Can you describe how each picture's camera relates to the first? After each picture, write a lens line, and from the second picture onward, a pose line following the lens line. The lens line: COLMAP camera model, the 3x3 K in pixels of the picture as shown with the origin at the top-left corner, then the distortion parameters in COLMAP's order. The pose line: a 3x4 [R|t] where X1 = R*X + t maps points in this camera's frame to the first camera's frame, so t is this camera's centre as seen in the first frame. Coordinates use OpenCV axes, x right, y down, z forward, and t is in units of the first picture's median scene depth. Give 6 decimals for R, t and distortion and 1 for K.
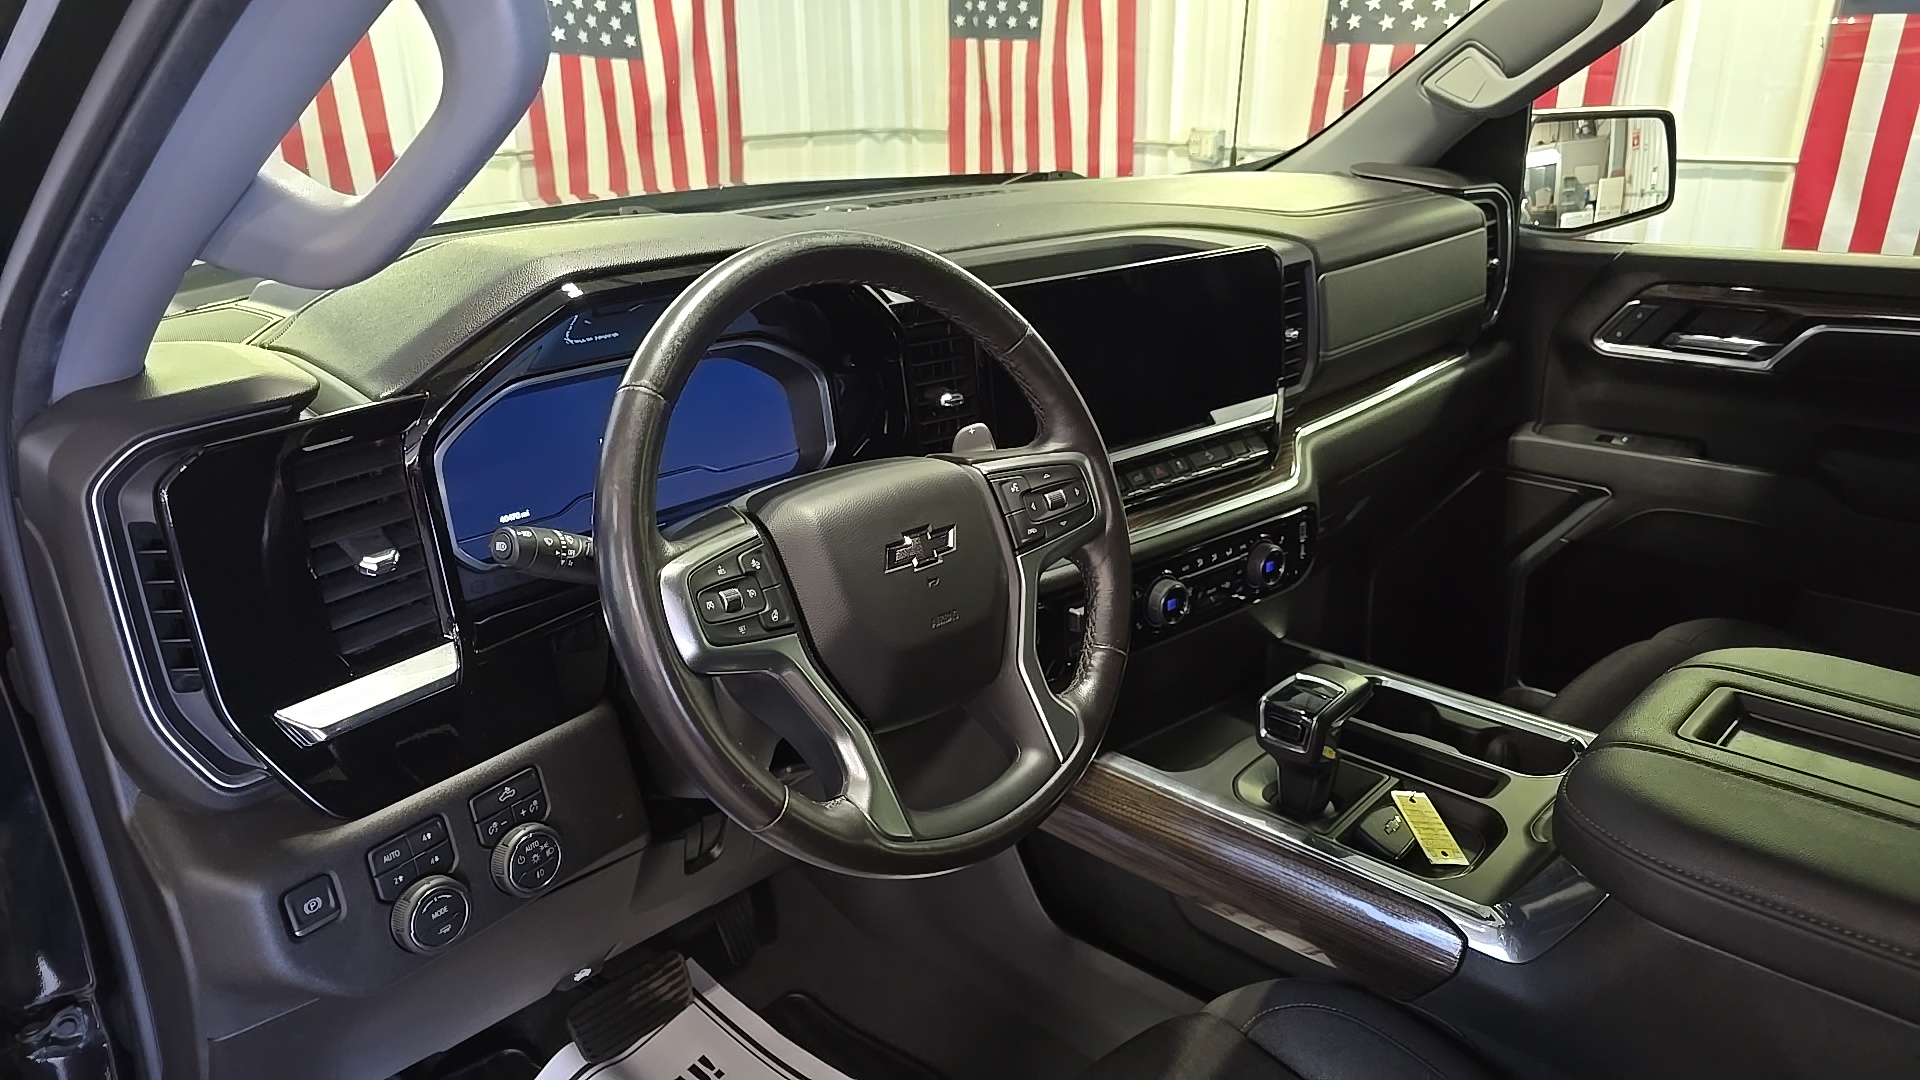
lens RADIAL K [[1285.7, 0, 970.6], [0, 1285.7, 549.7], [0, 0, 1]] dist [0.051849, -0.043108]
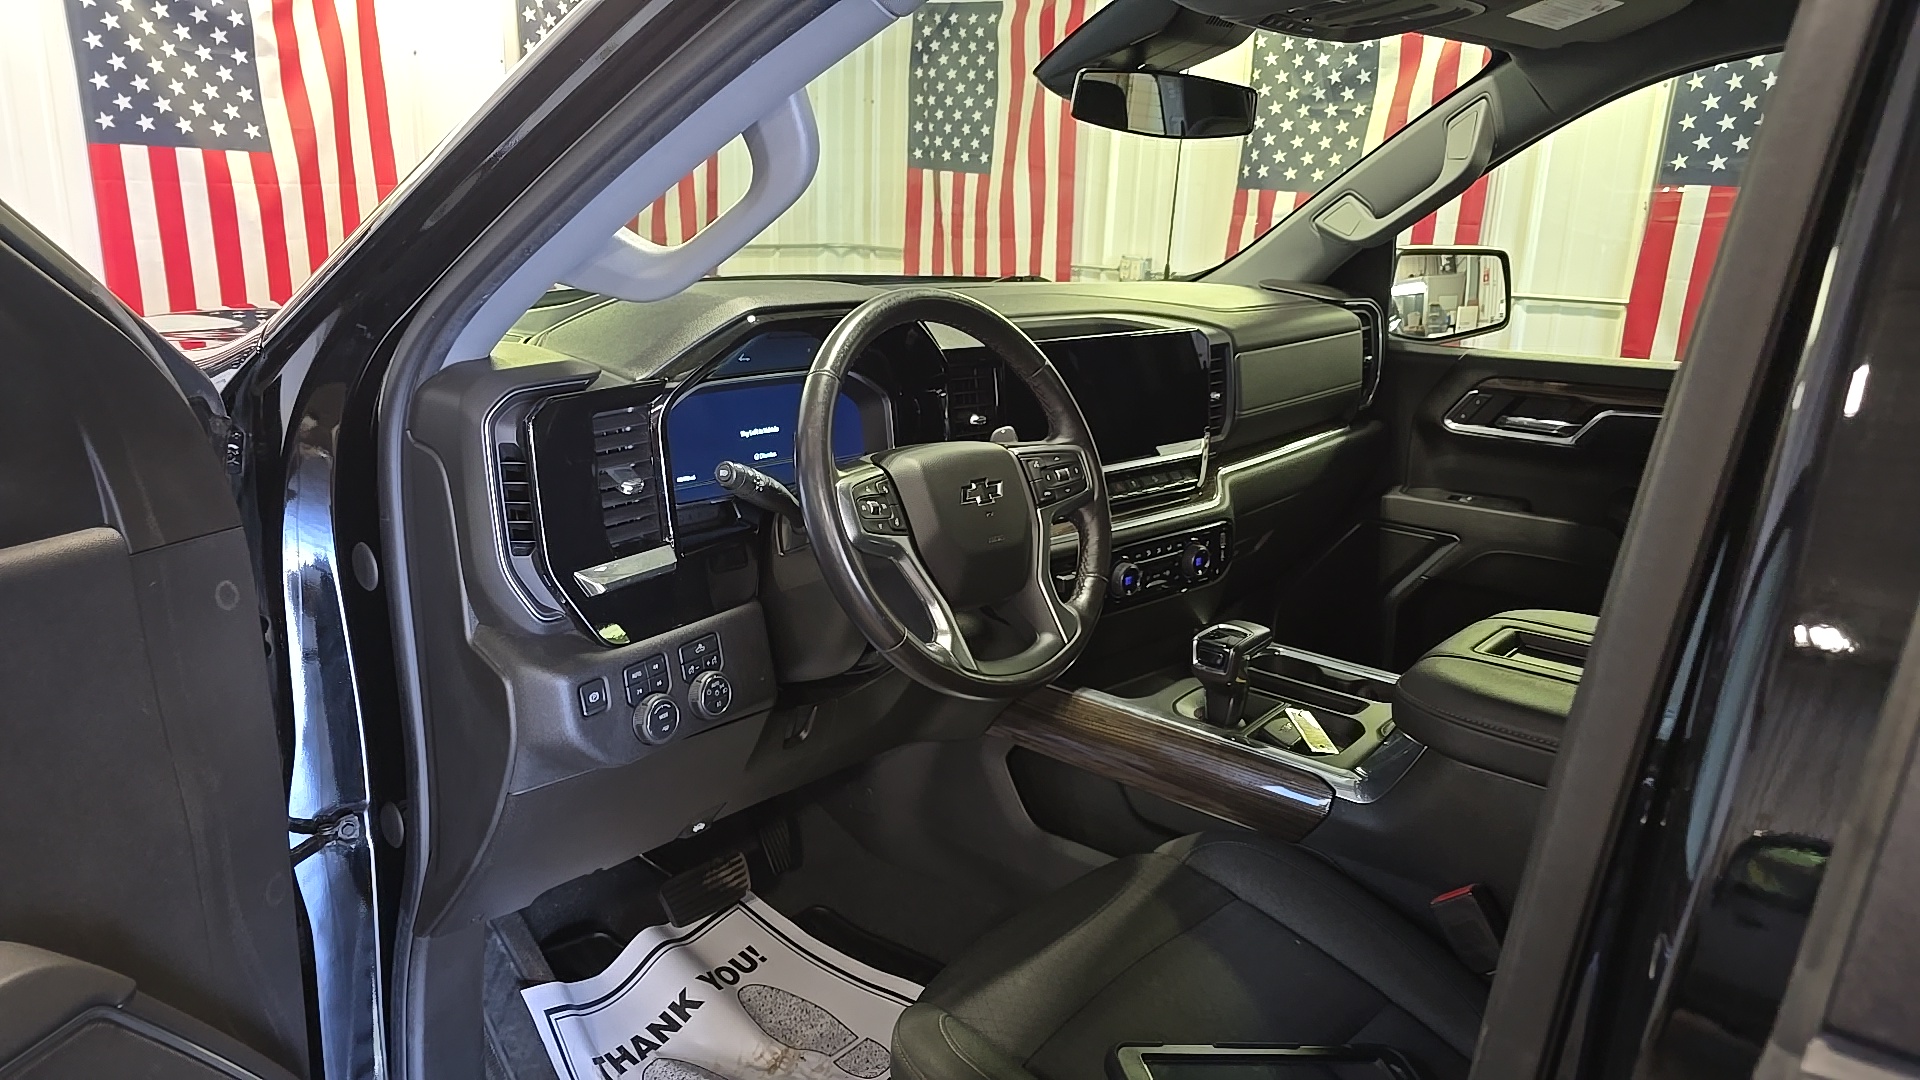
lens RADIAL K [[1285.7, 0, 962.8], [0, 1285.7, 555.2], [0, 0, 1]] dist [0.051849, -0.043108]
pose [[0.997868, 0.029001, 0.058459, -0.109578], [-0.023853, 0.995930, -0.086920, 0.153193], [-0.060742, 0.085340, 0.994499, -0.380551]]
